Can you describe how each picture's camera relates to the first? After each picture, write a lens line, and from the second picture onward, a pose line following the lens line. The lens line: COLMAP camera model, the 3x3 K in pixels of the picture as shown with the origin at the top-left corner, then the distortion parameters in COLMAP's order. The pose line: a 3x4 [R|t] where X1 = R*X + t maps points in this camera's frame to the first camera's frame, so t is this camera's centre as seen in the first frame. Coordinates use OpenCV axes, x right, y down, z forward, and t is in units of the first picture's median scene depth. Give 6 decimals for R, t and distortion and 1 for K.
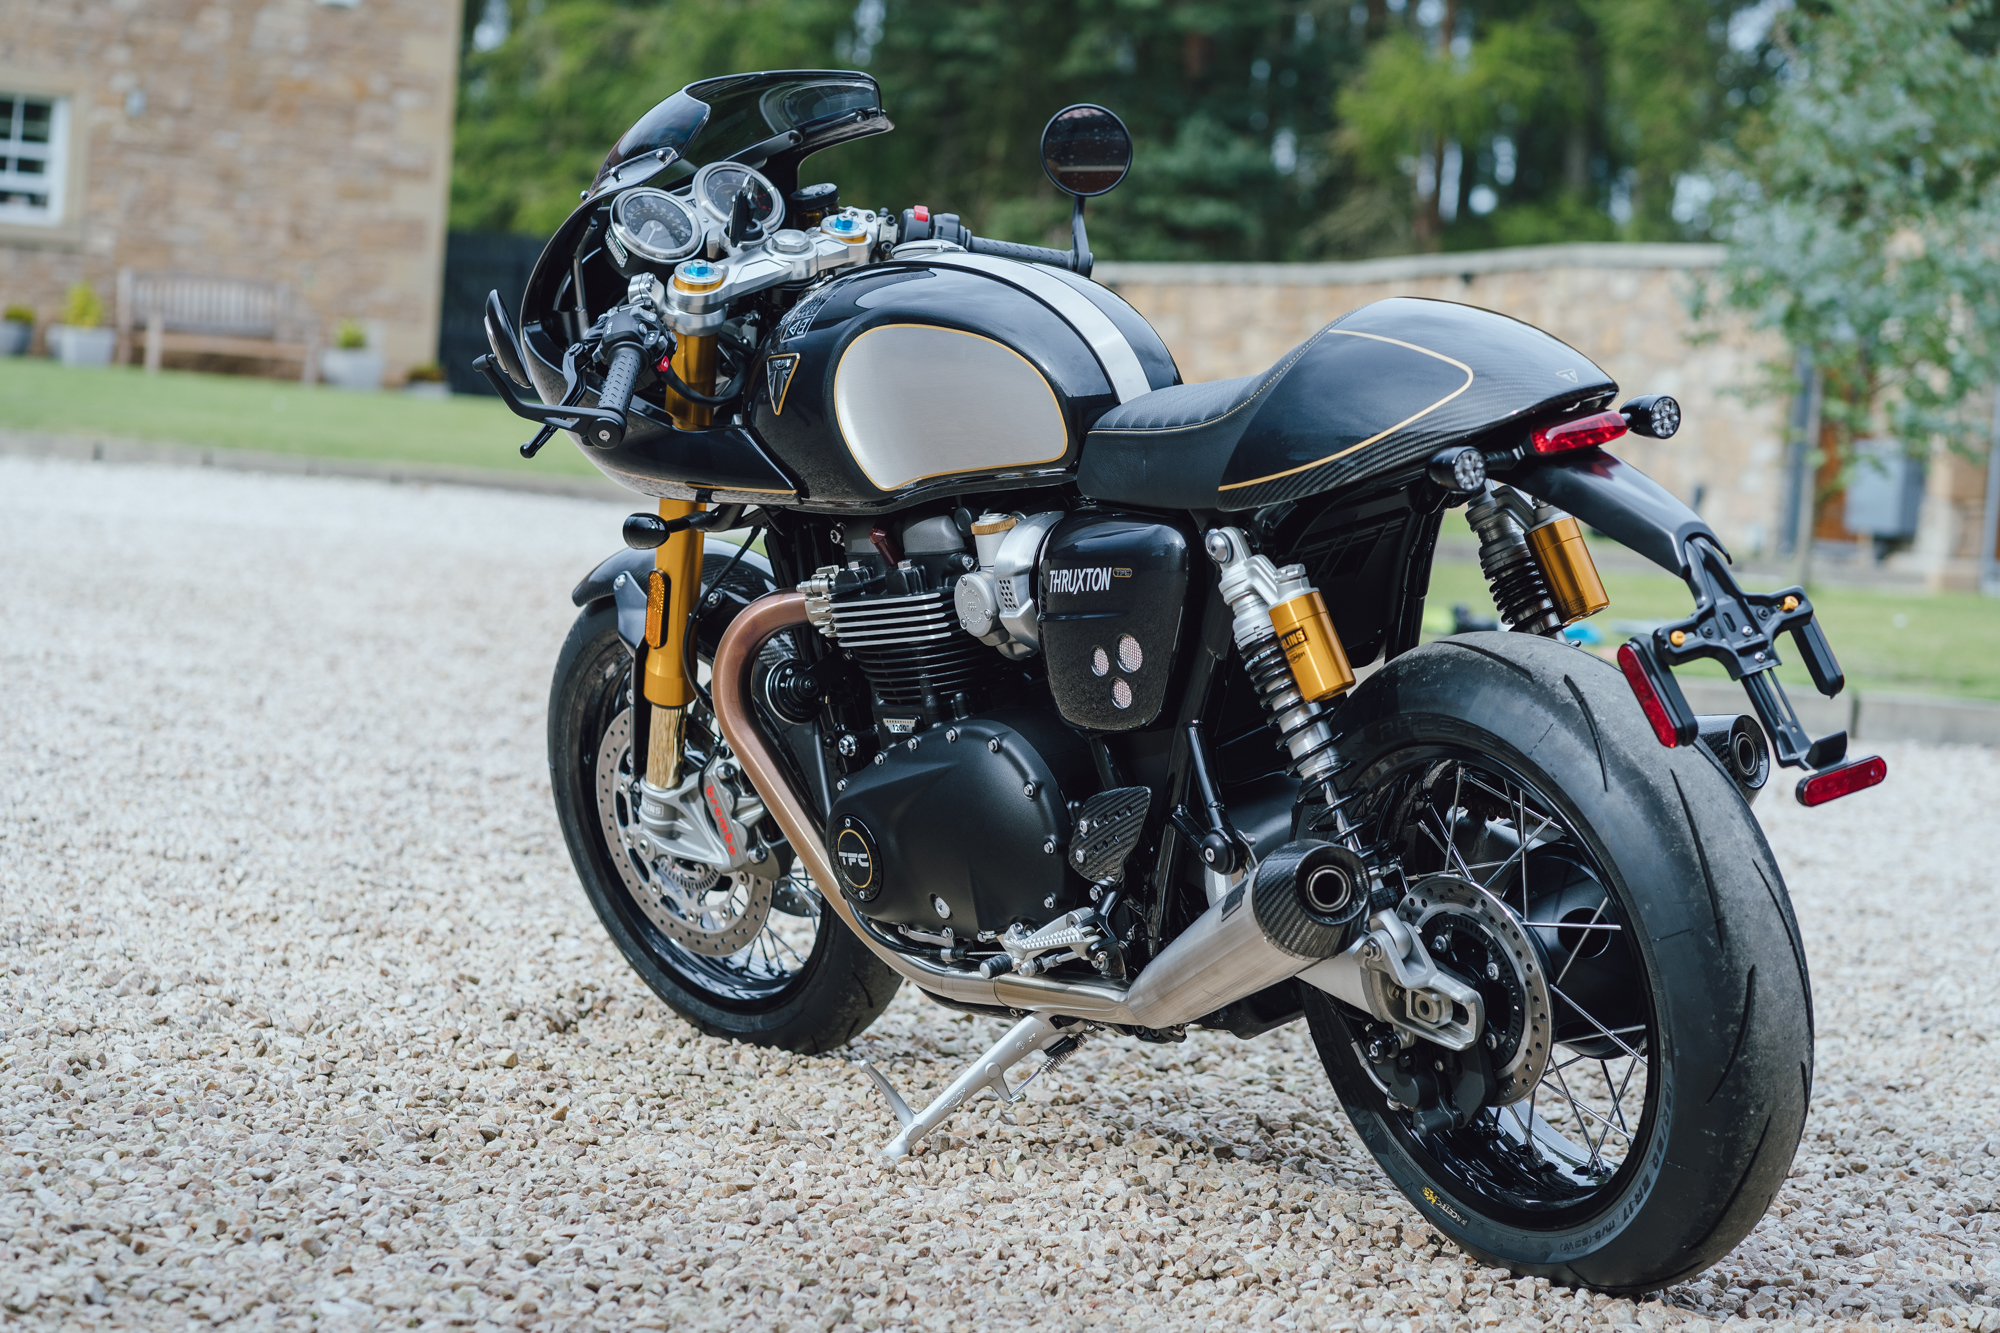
lens RADIAL K [[4922.2, 0, 986.3], [0, 4922.2, 655.1], [0, 0, 1]] dist [0.017233, 0.000000]
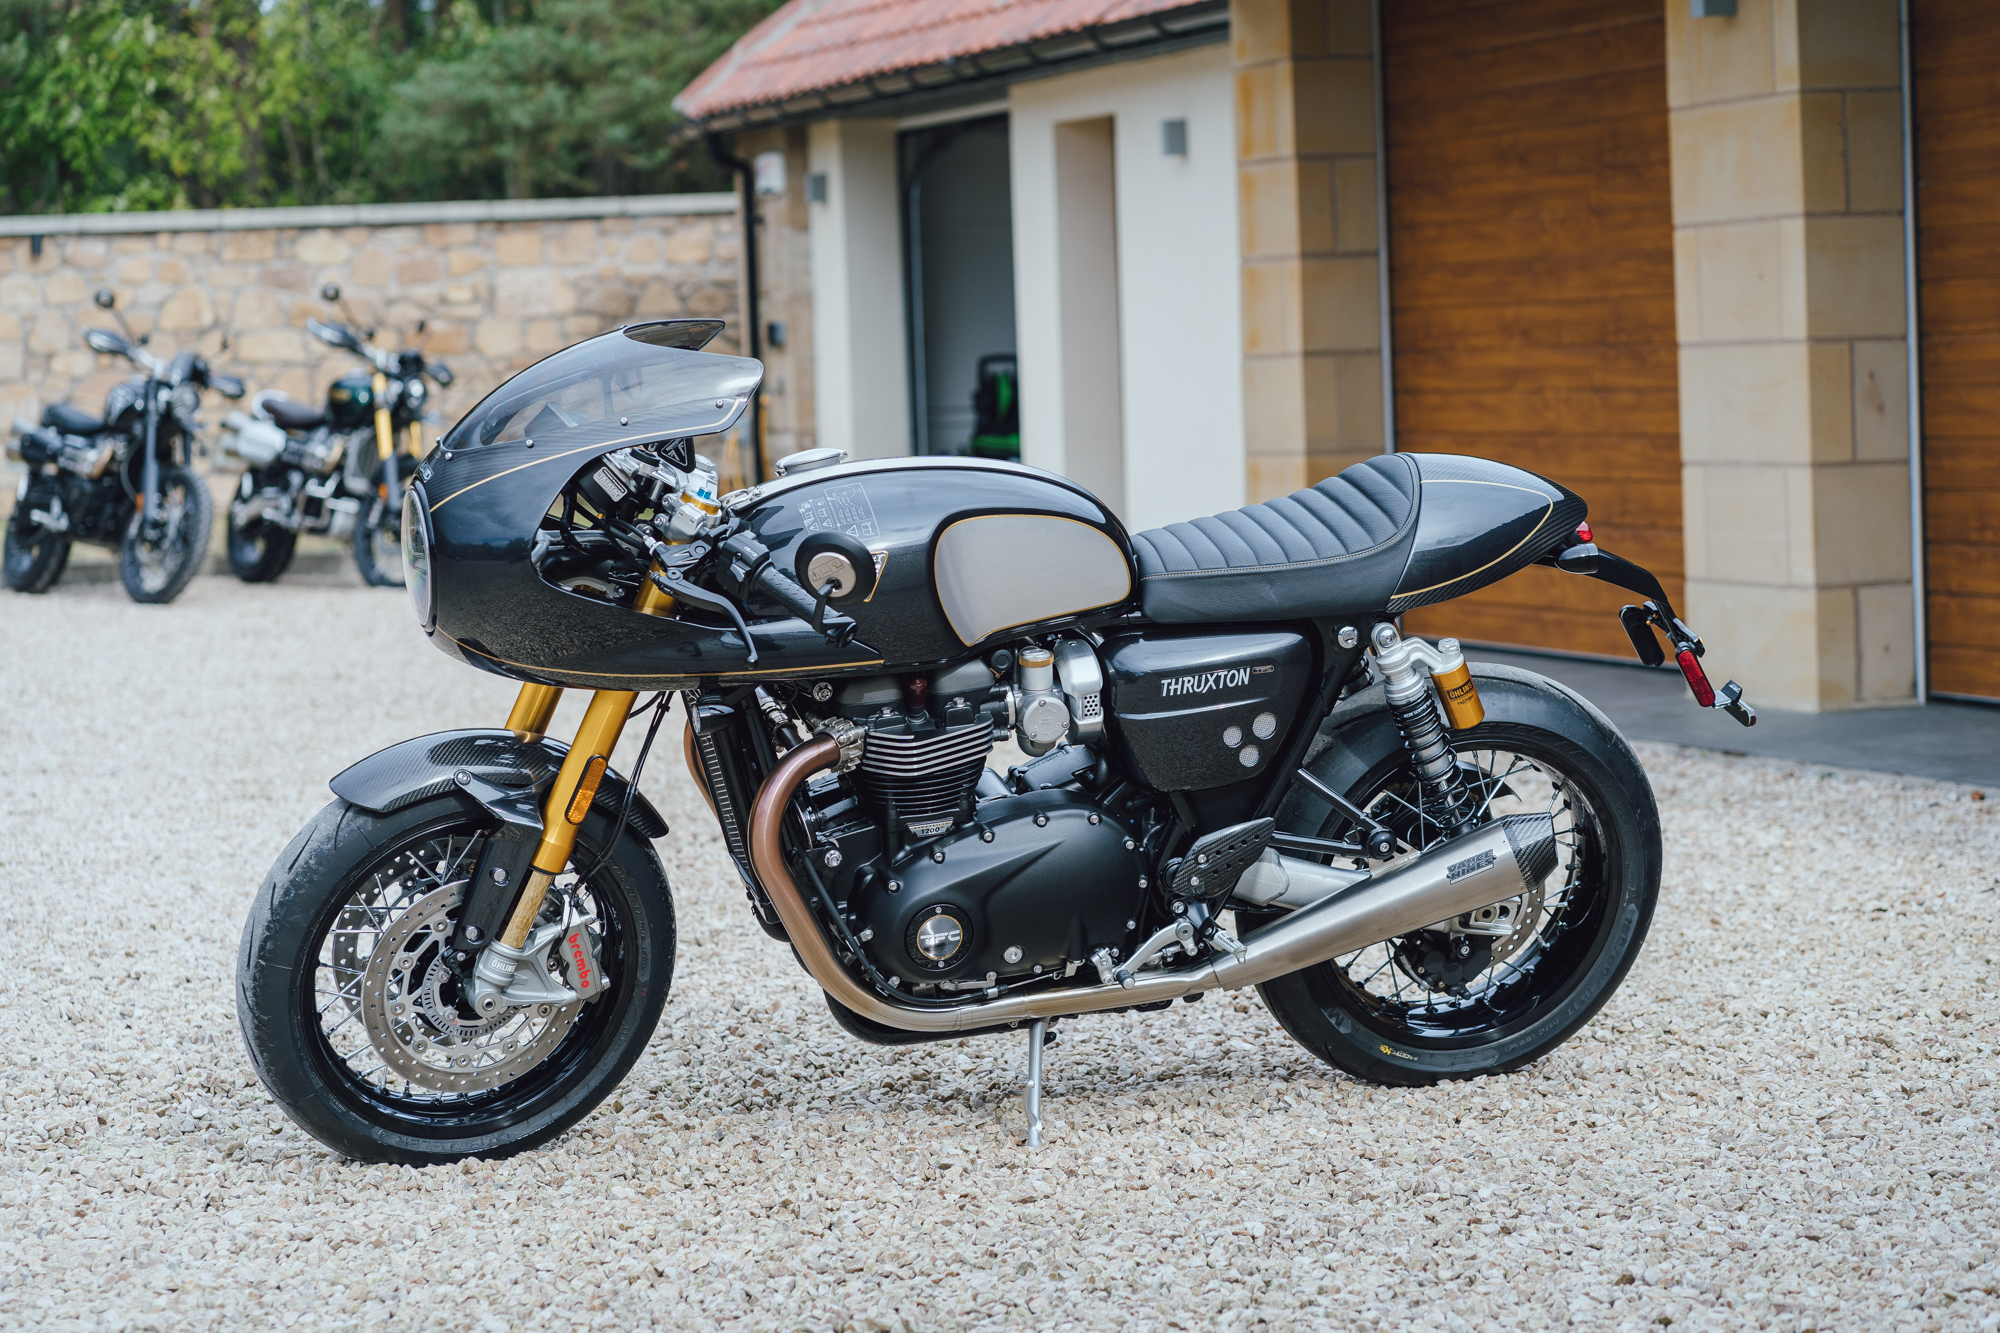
lens RADIAL K [[4681.8, 0, 995.6], [0, 4681.8, 630.9], [0, 0, 1]] dist [-0.026116, 0.000000]
pose [[0.319581, -0.143658, 0.936606, -1.245881], [0.115190, 0.987000, 0.112084, -0.186031], [-0.940531, 0.072068, 0.331975, 0.627862]]
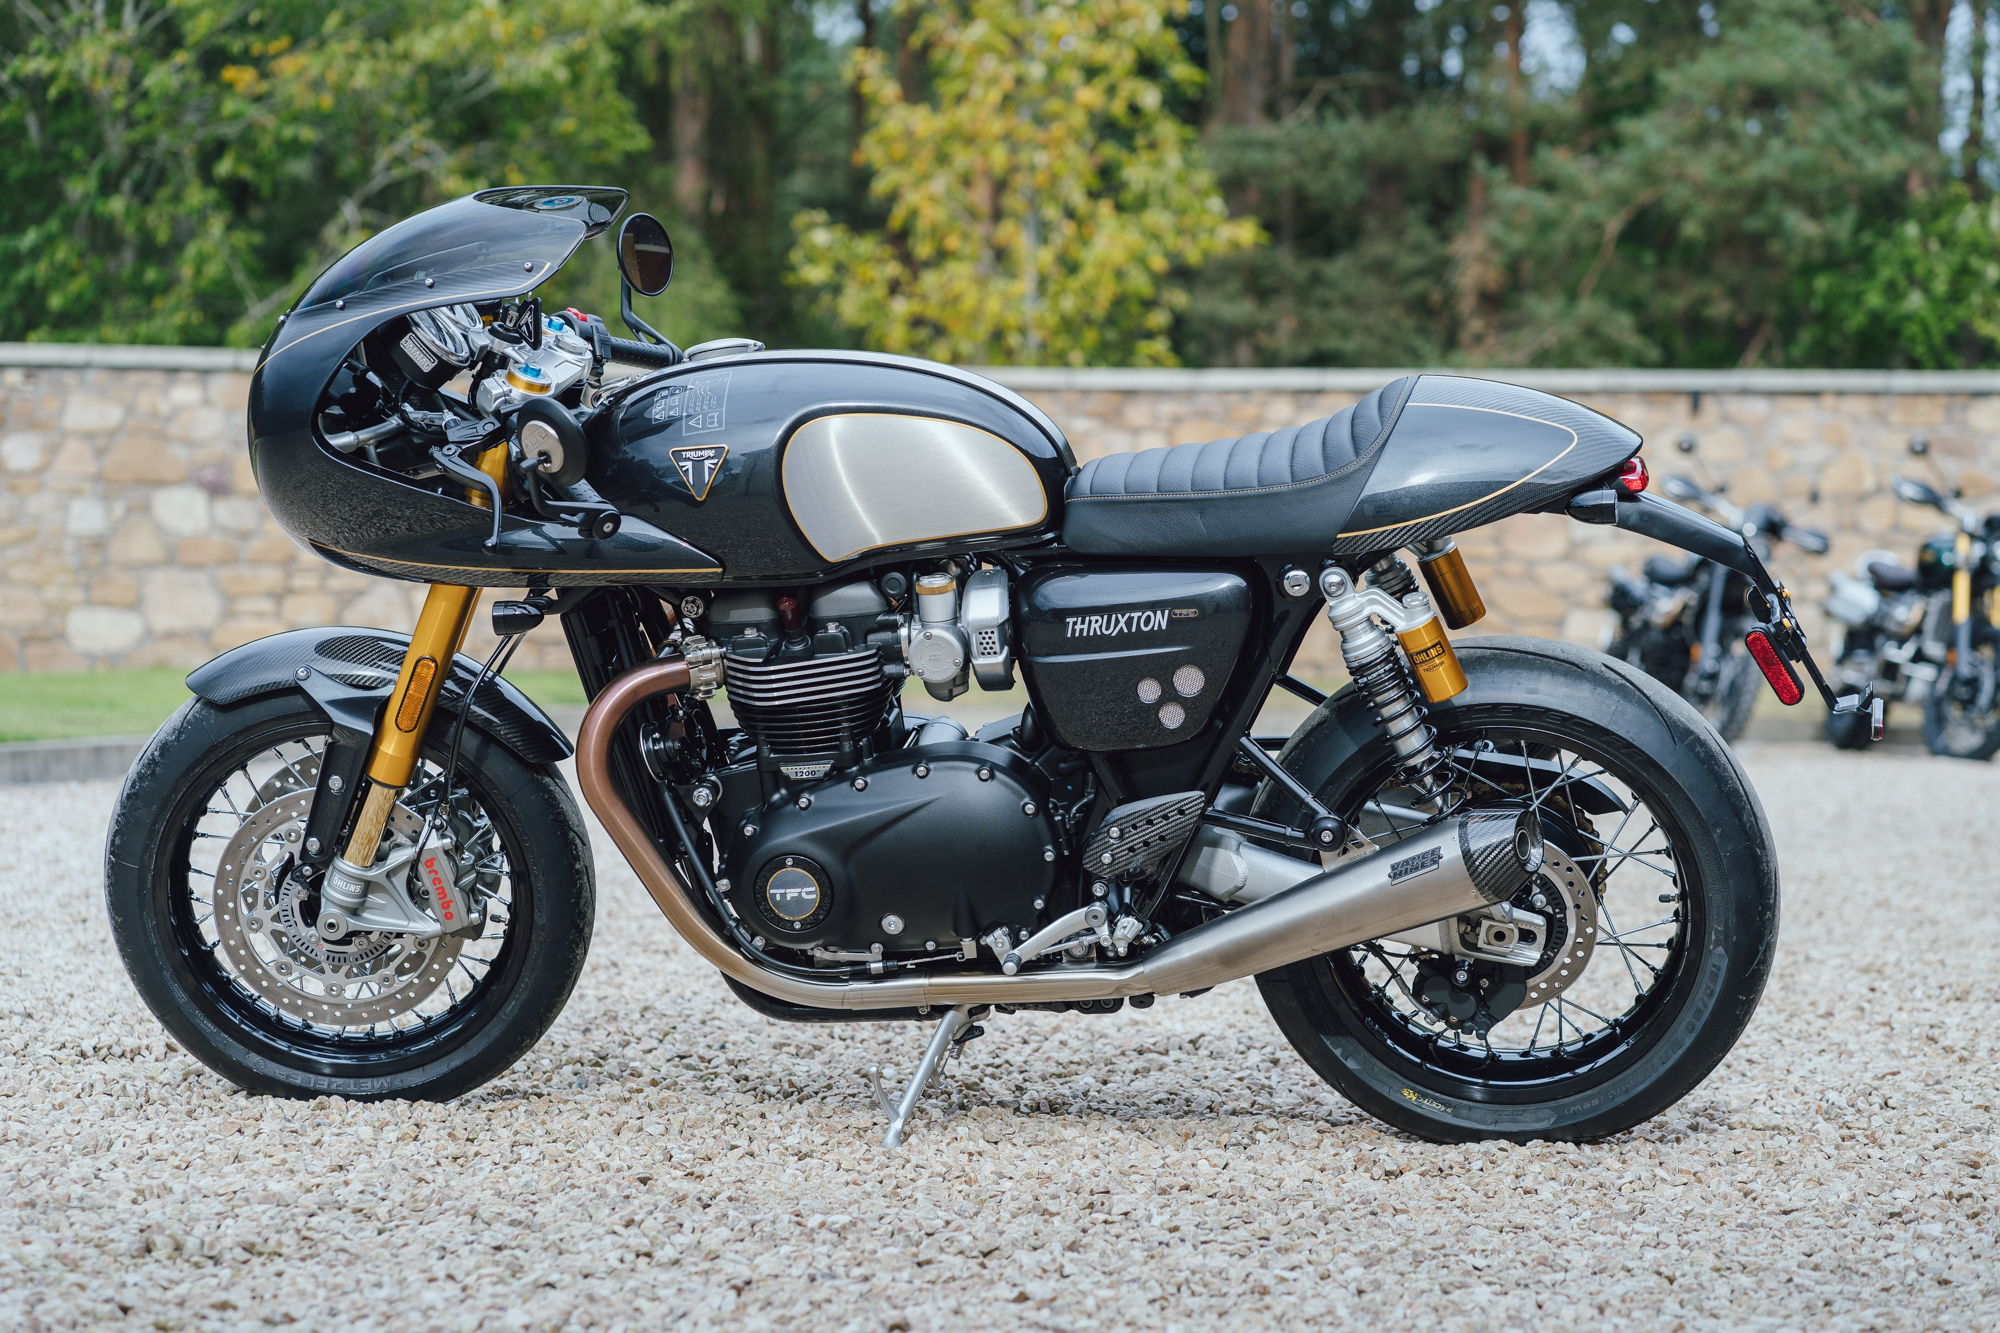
lens RADIAL K [[4681.8, 0, 982.1], [0, 4681.8, 674.9], [0, 0, 1]] dist [-0.026116, 0.000000]
pose [[0.701223, -0.075281, 0.708956, -0.810859], [0.079276, 0.996476, 0.027400, -0.036708], [-0.708520, 0.036990, 0.704720, 0.237284]]
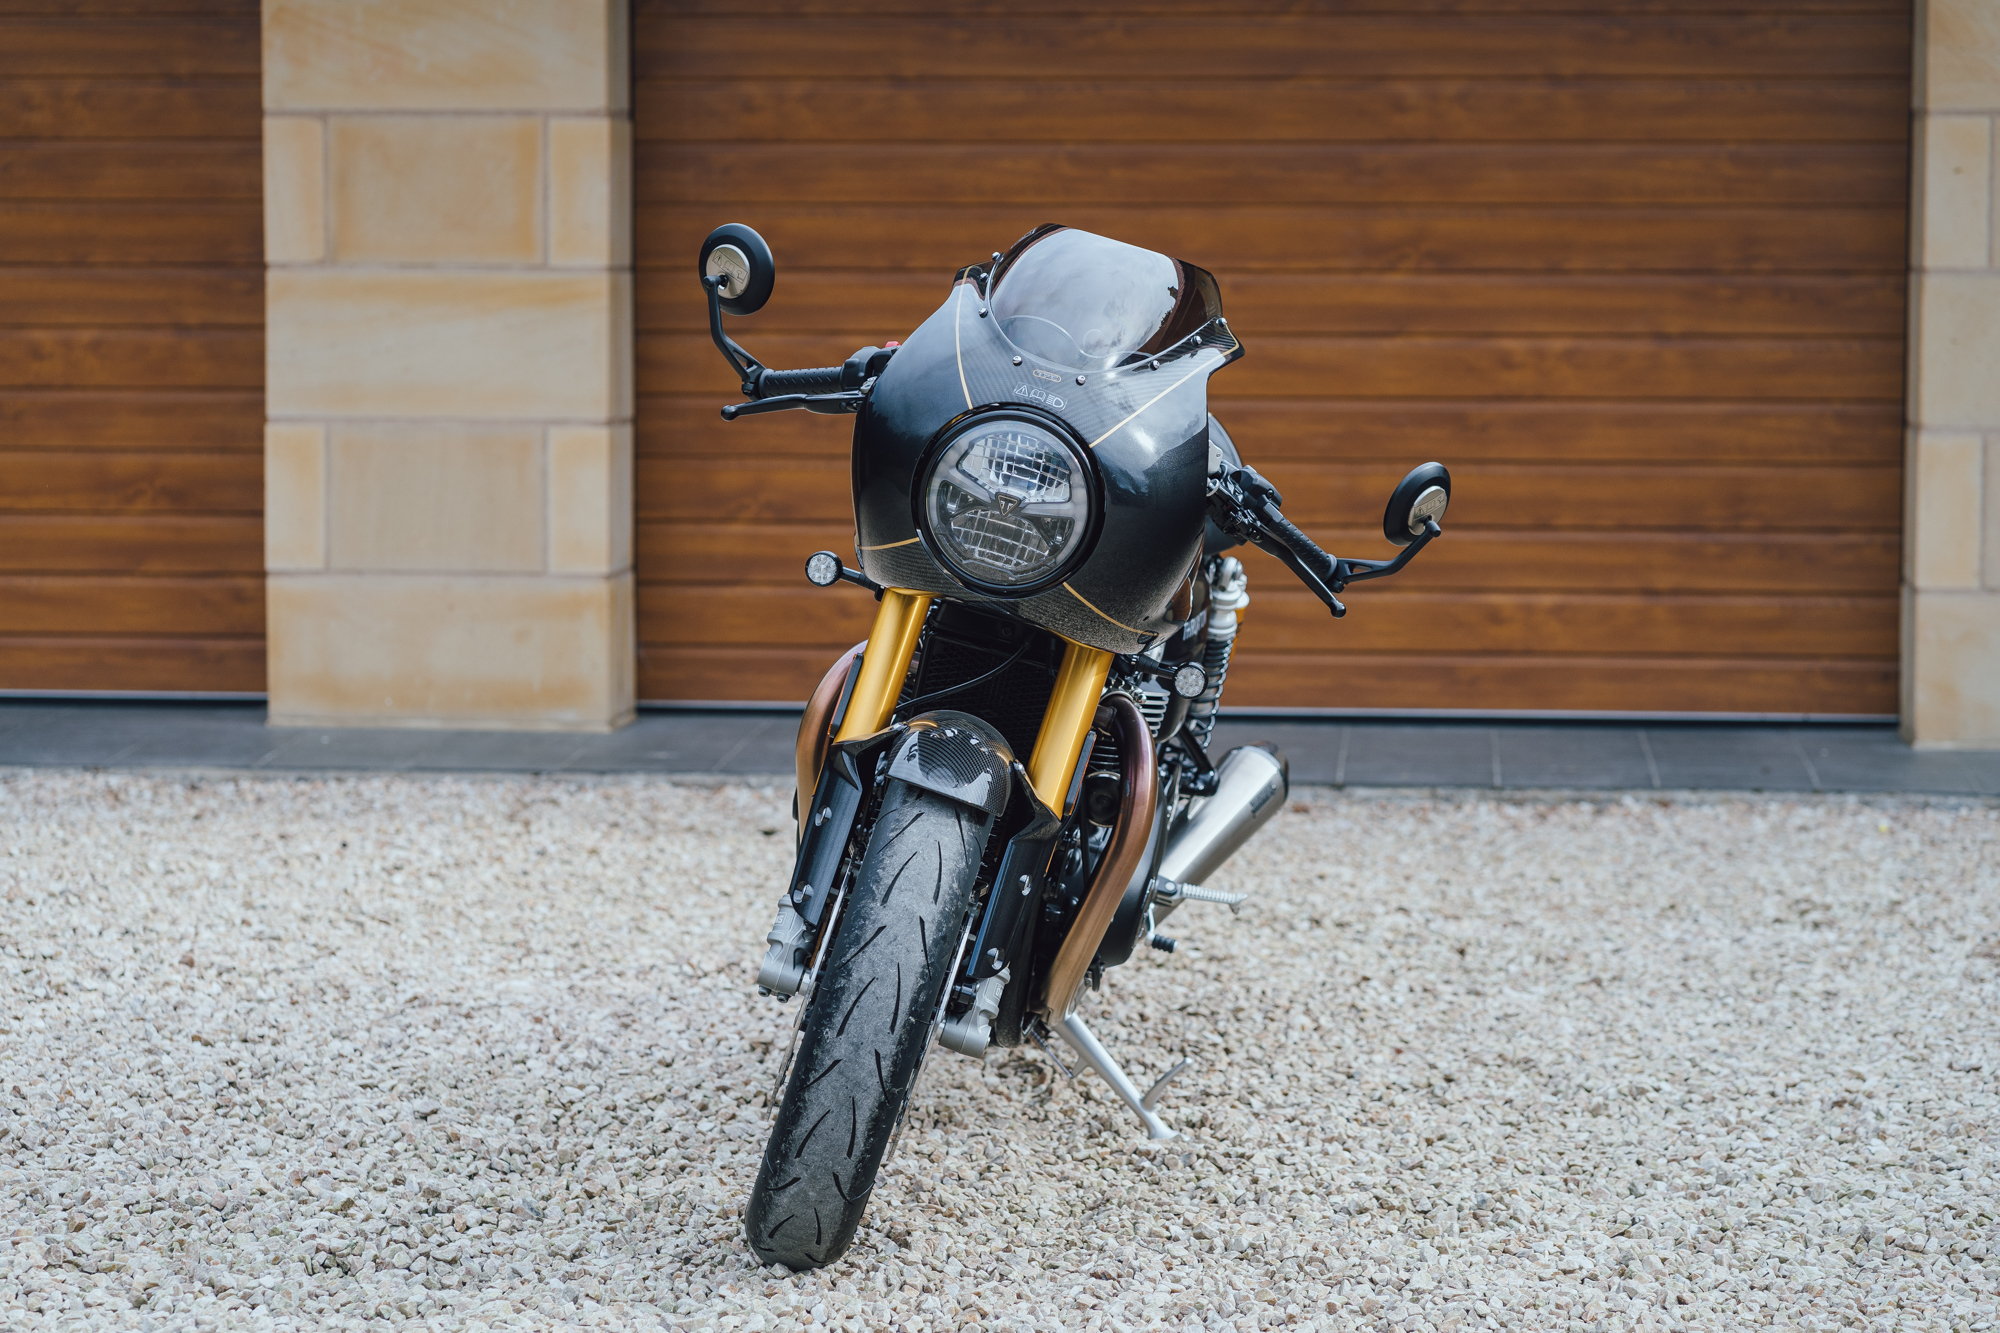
lens RADIAL K [[4681.8, 0, 1010.9], [0, 4681.8, 655.4], [0, 0, 1]] dist [-0.026116, 0.000000]
pose [[-0.723769, -0.141804, 0.675315, -0.803496], [-0.021668, 0.982845, 0.183156, -0.238659], [-0.689702, 0.117930, -0.714425, 1.958210]]
